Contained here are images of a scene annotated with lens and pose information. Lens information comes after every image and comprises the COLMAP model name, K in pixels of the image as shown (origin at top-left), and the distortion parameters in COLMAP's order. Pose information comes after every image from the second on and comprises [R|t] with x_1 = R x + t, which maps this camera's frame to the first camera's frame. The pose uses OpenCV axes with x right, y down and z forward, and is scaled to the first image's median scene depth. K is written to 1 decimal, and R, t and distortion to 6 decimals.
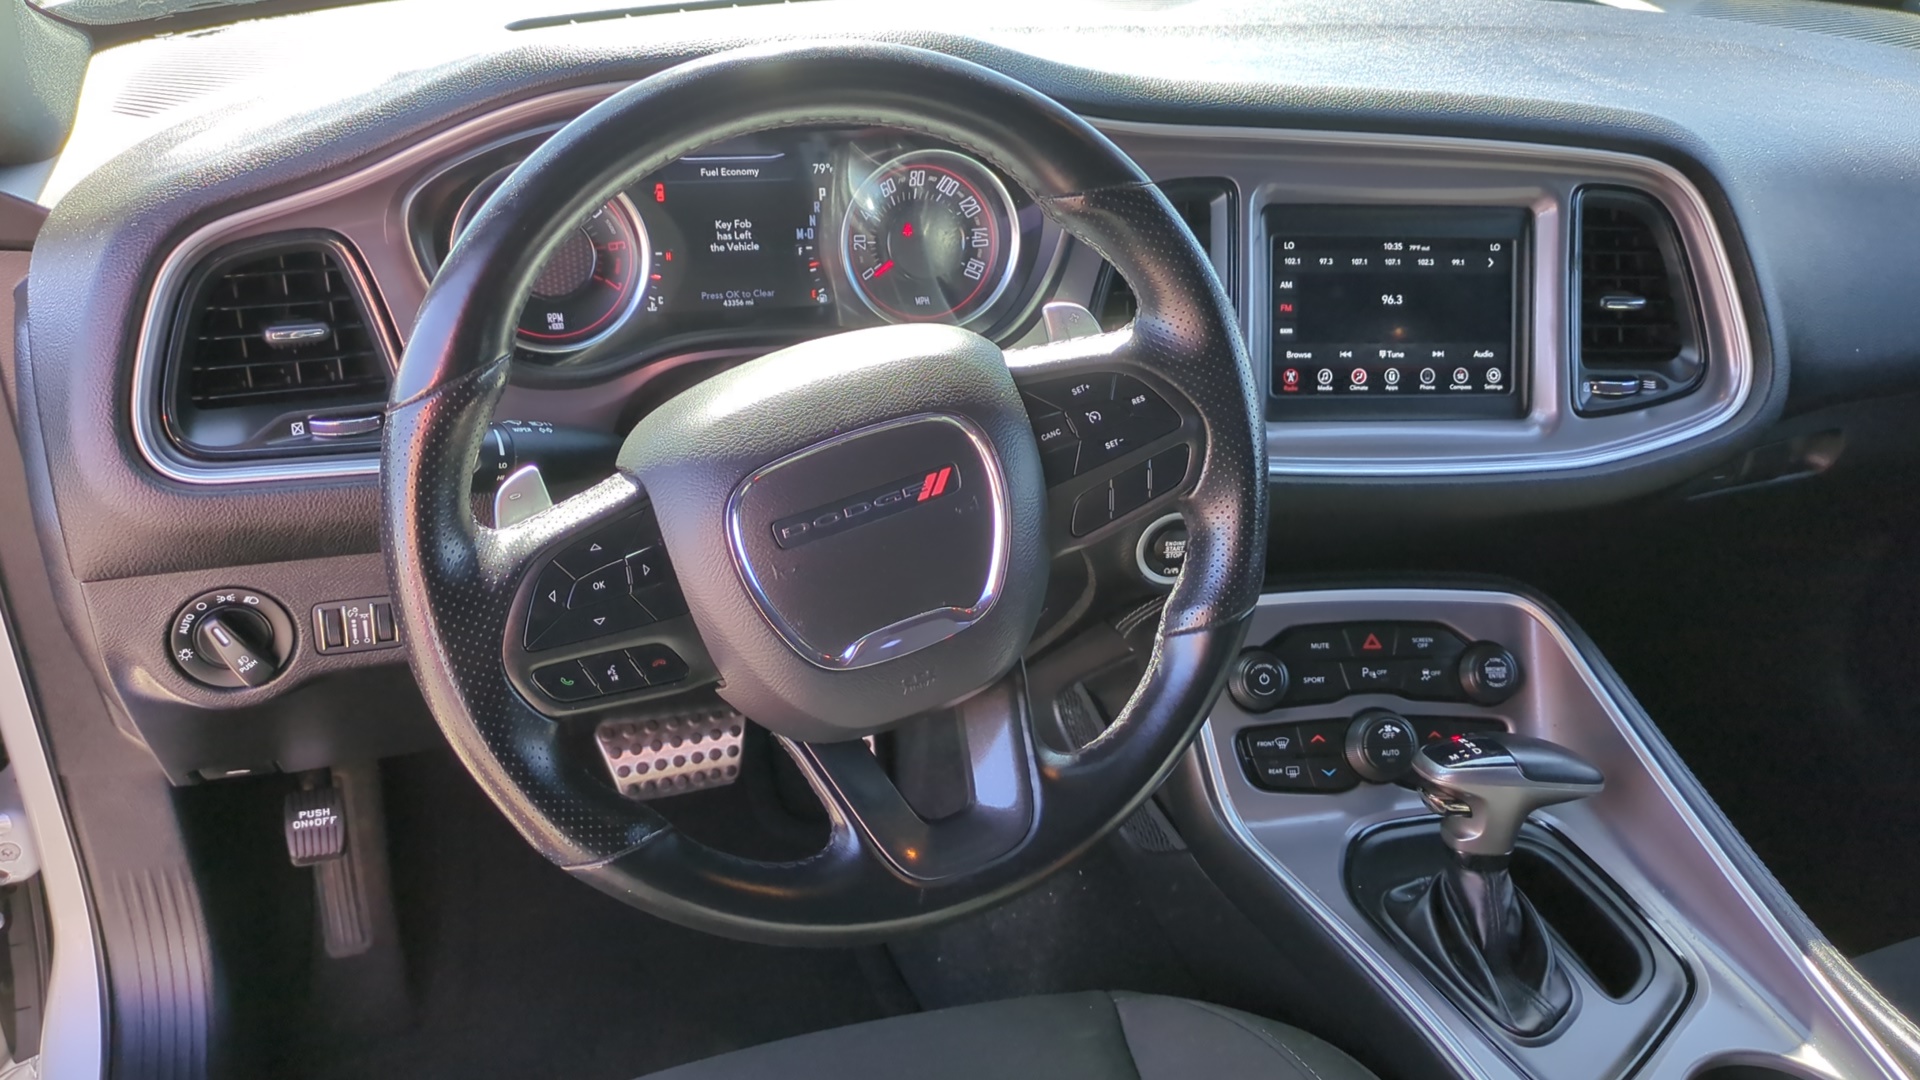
lens RADIAL K [[1676.9, 0, 959.9], [0, 1676.9, 541.2], [0, 0, 1]] dist [0.058155, -0.005001]
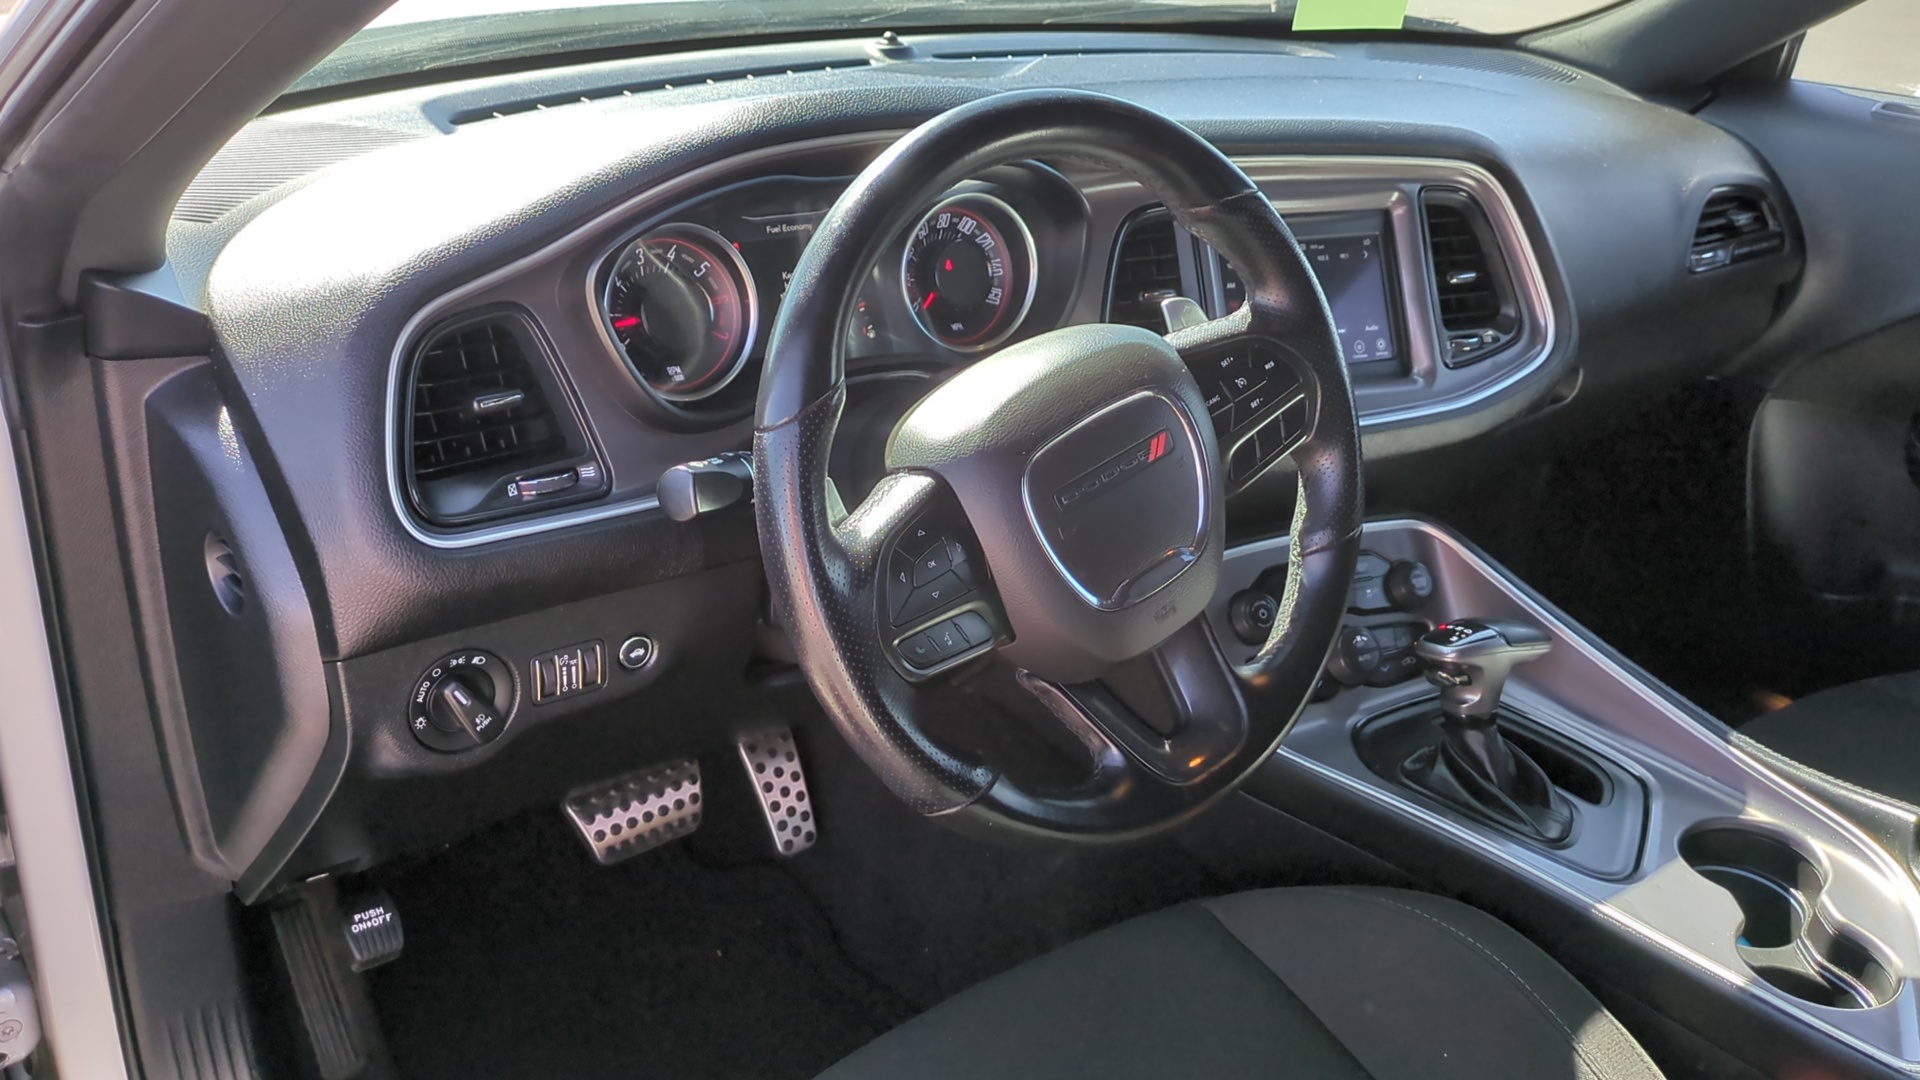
lens RADIAL K [[1676.9, 0, 961.2], [0, 1676.9, 546.6], [0, 0, 1]] dist [0.058155, -0.005001]
pose [[0.939812, -0.140179, 0.311615, -0.405350], [0.156286, 0.987337, -0.027198, 0.036070], [-0.303857, 0.074262, 0.949819, -0.071720]]
